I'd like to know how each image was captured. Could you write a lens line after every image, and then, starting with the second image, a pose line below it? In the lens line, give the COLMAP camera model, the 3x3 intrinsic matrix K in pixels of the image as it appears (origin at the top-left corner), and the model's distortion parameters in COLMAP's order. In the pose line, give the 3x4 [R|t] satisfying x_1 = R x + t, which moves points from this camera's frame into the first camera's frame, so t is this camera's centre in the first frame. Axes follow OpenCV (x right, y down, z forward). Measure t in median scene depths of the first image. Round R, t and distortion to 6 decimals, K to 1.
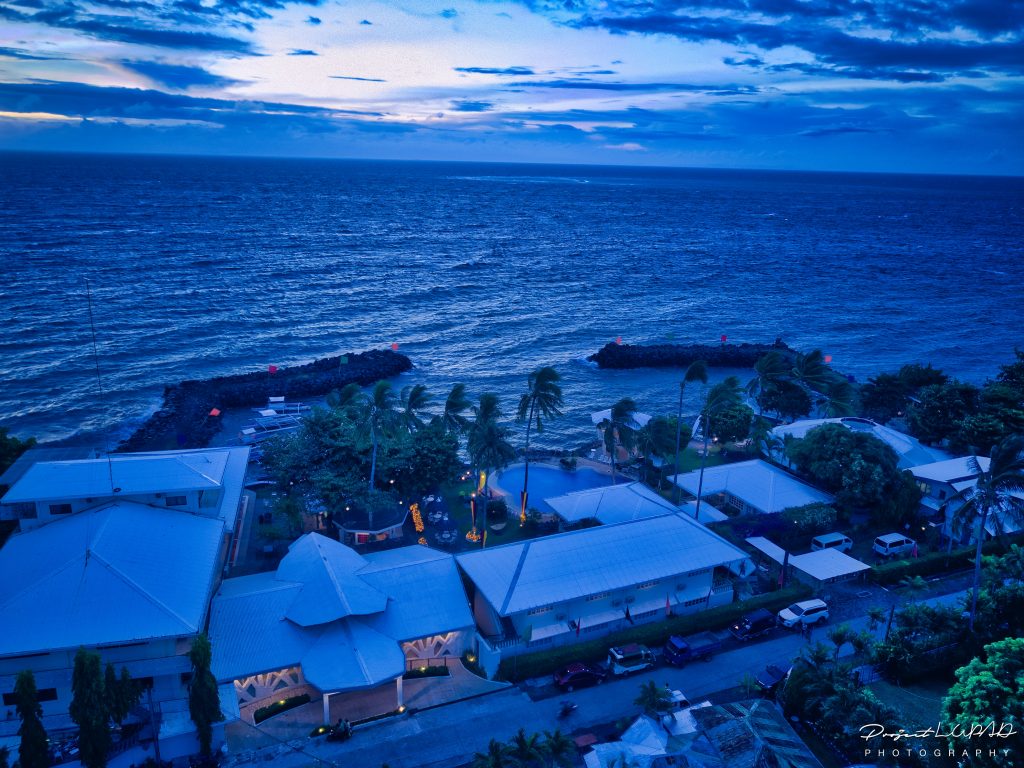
lens RADIAL K [[786.7, 0, 512.0], [0, 786.7, 384.0], [0, 0, 1]] dist [0.003145, -0.003210]
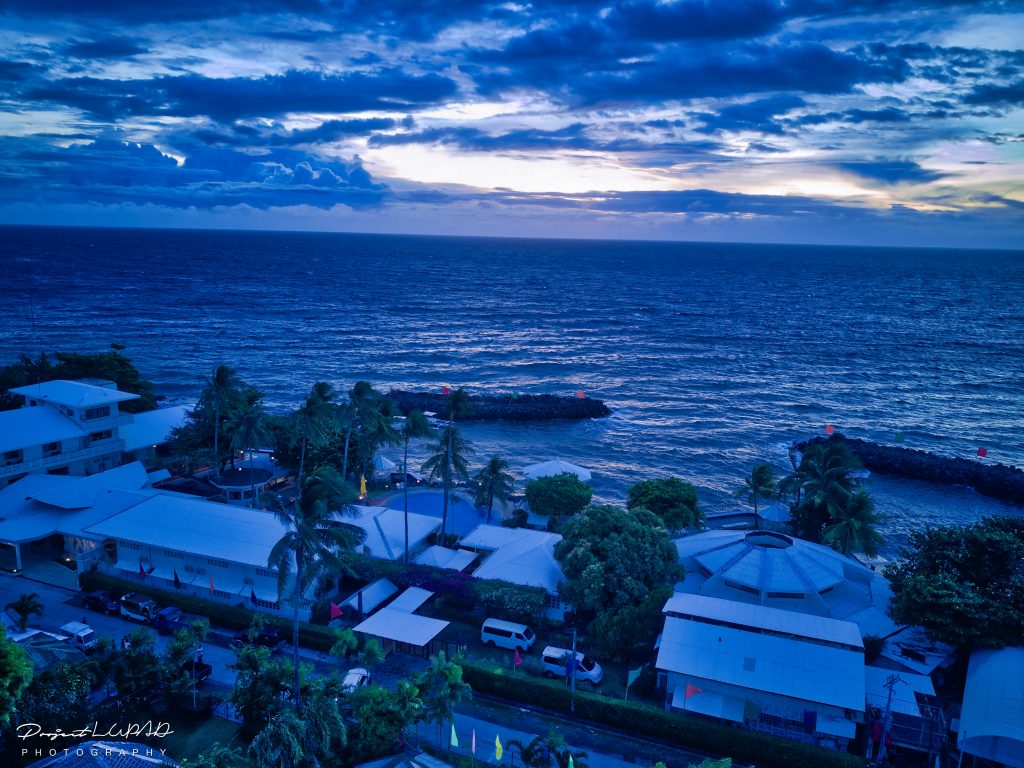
lens RADIAL K [[769.9, 0, 512.0], [0, 769.9, 384.0], [0, 0, 1]] dist [0.006272, 0.000320]
pose [[0.697476, 0.123168, -0.705944, 1.247378], [-0.198622, 0.979750, -0.025300, -0.039183], [0.688532, 0.157862, 0.707816, 0.537361]]
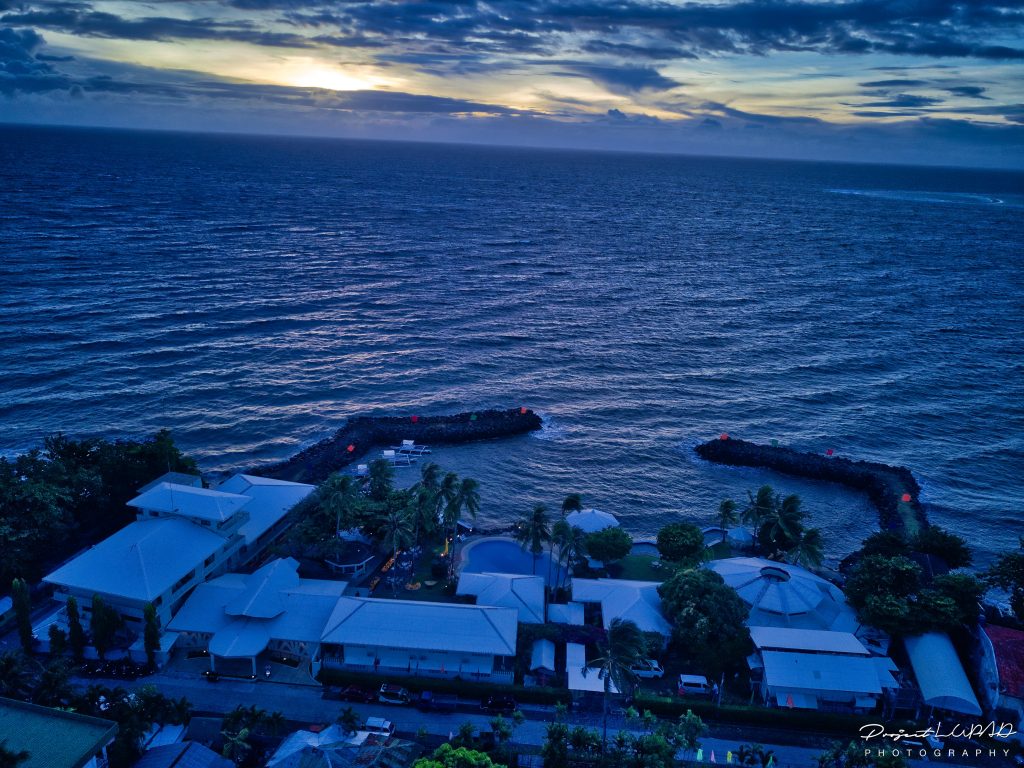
lens RADIAL K [[786.7, 0, 512.0], [0, 786.7, 384.0], [0, 0, 1]] dist [0.003145, -0.003210]
pose [[0.881763, 0.153144, -0.446140, 0.937350], [-0.149432, 0.987804, 0.043737, -0.345726], [0.447397, 0.028102, 0.893894, -0.277297]]
